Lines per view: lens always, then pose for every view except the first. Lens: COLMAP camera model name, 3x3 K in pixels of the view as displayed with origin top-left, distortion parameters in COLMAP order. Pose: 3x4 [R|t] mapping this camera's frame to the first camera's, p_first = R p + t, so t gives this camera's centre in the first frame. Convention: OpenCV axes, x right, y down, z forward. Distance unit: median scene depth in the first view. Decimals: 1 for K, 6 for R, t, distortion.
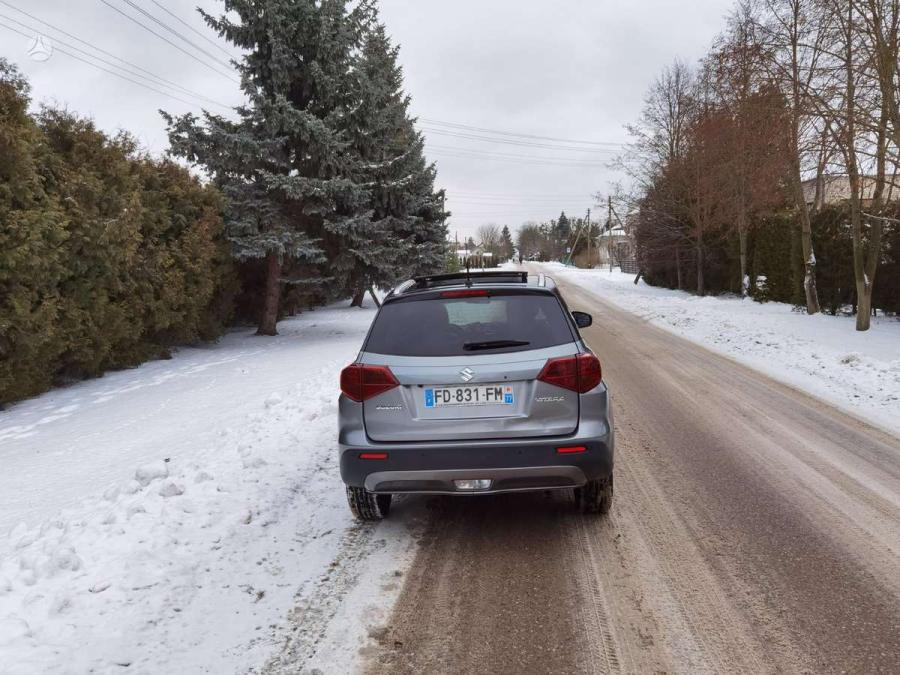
lens RADIAL K [[710.5, 0, 450.0], [0, 710.5, 337.5], [0, 0, 1]] dist [0.037221, -0.028408]
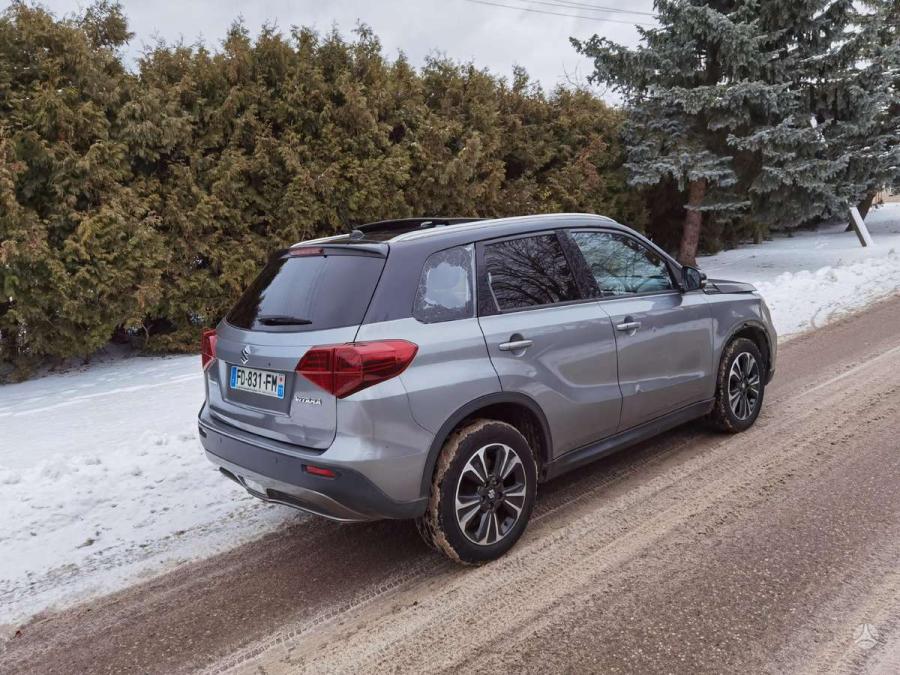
lens RADIAL K [[710.5, 0, 450.0], [0, 710.5, 337.5], [0, 0, 1]] dist [0.037221, -0.028408]
pose [[0.741495, 0.093230, -0.664450, 0.654944], [-0.021102, 0.993050, 0.115788, -0.060631], [0.670626, -0.071835, 0.738309, 0.484047]]
